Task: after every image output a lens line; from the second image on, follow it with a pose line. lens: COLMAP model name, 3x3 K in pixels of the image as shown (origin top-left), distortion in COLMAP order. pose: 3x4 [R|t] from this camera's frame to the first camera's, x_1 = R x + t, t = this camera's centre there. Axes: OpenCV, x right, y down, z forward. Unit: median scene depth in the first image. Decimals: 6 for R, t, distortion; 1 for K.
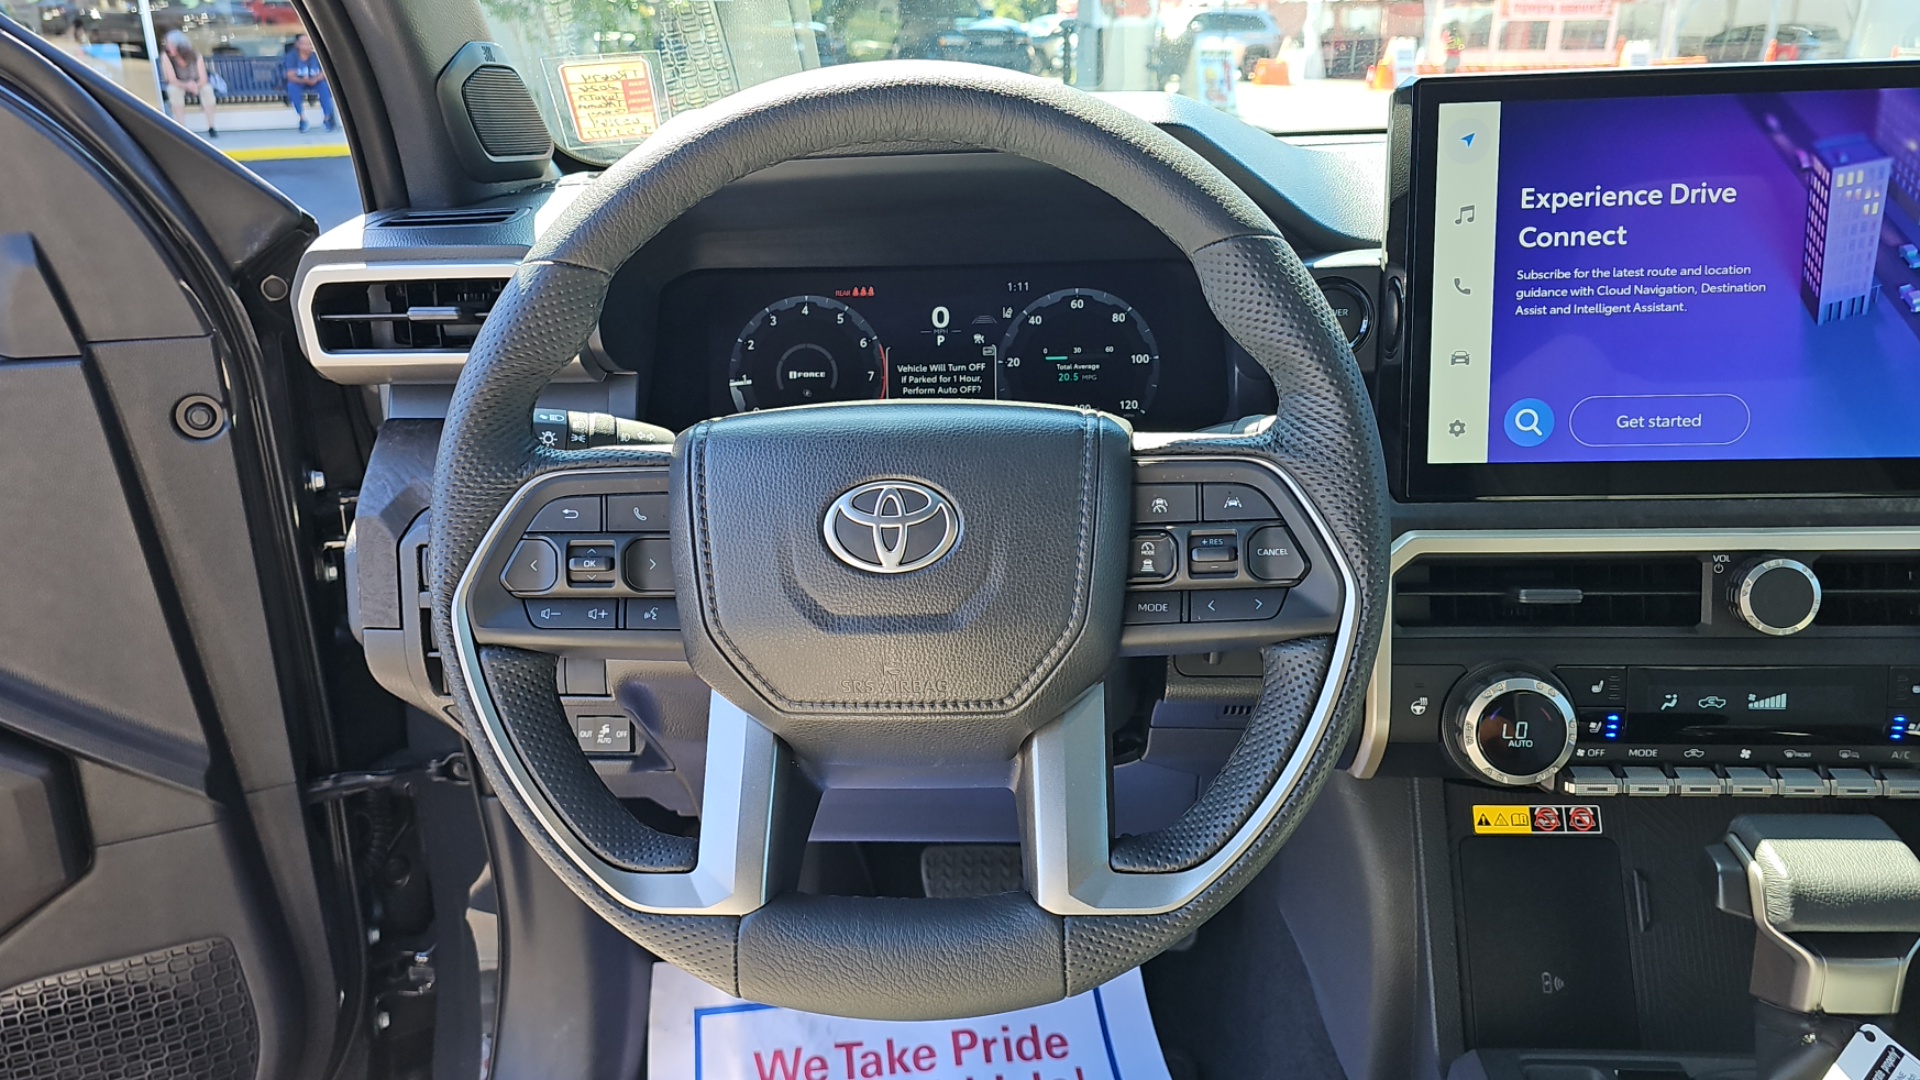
lens RADIAL K [[1398.0, 0, 960.0], [0, 1398.0, 540.0], [0, 0, 1]] dist [0.055972, -0.056190]
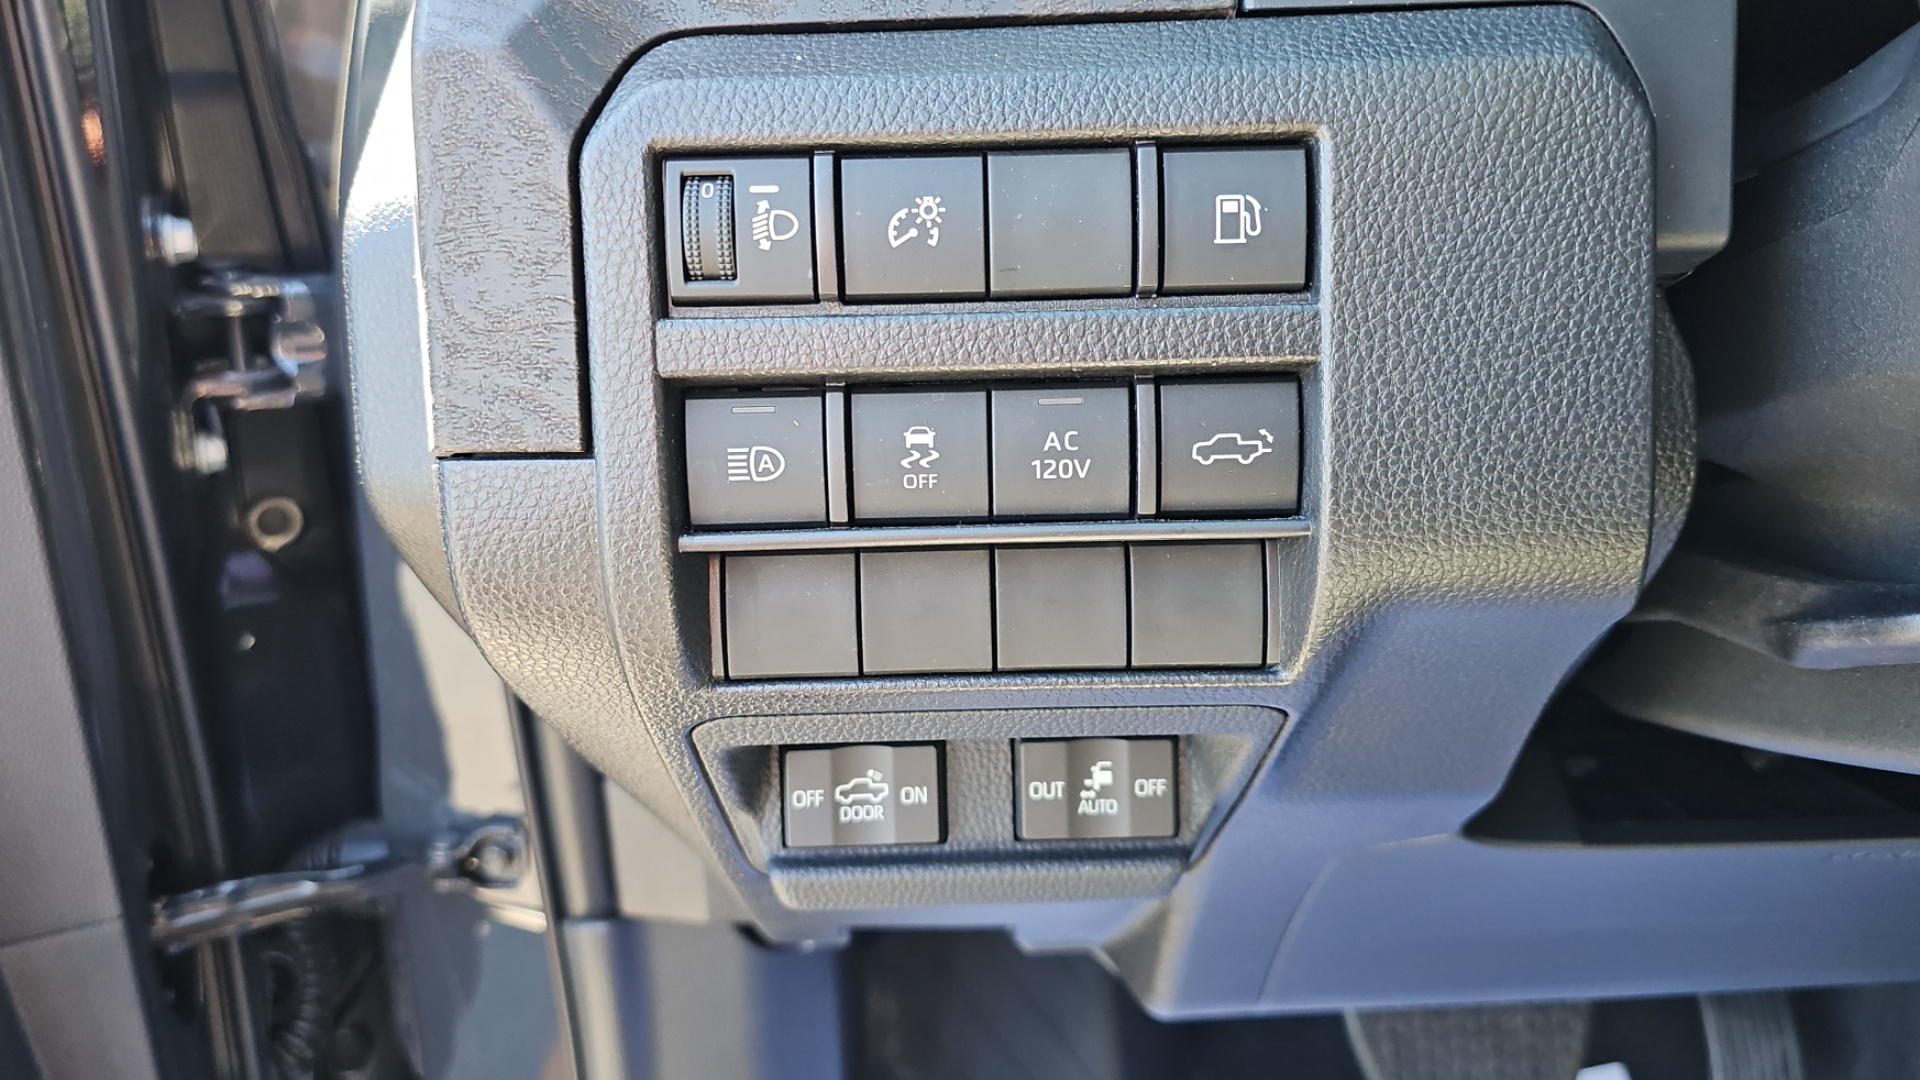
lens RADIAL K [[1347.2, 0, 940.2], [0, 1347.2, 541.7], [0, 0, 1]] dist [0.106912, -0.159103]
pose [[0.992397, -0.014659, 0.122201, -0.287079], [0.016150, 0.999807, -0.011216, 0.068291], [-0.122013, 0.013105, 0.992442, 0.573196]]
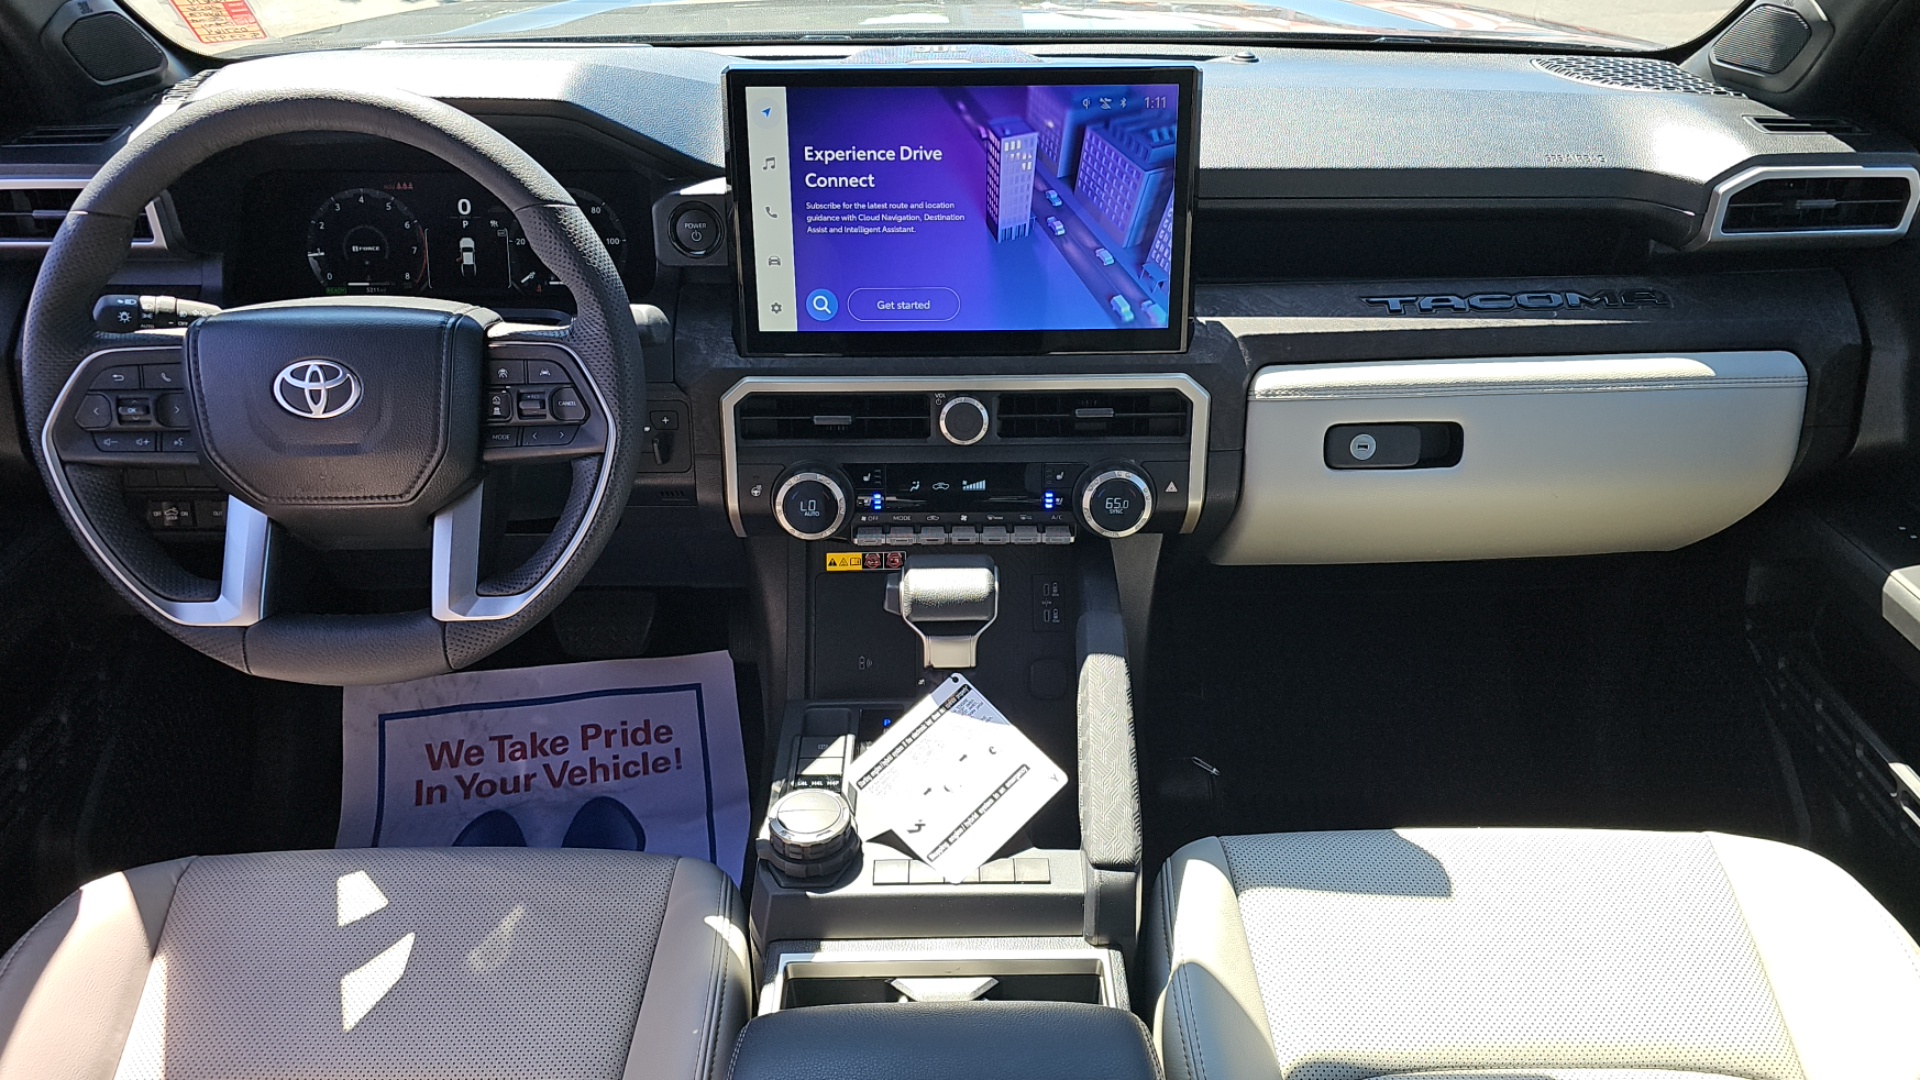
lens RADIAL K [[1347.2, 0, 940.2], [0, 1347.2, 541.7], [0, 0, 1]] dist [0.106912, -0.159103]
pose [[0.996083, -0.014292, 0.087256, 0.406847], [-0.000751, 0.985445, 0.169990, -0.080871], [-0.088415, -0.169390, 0.981575, -0.494891]]
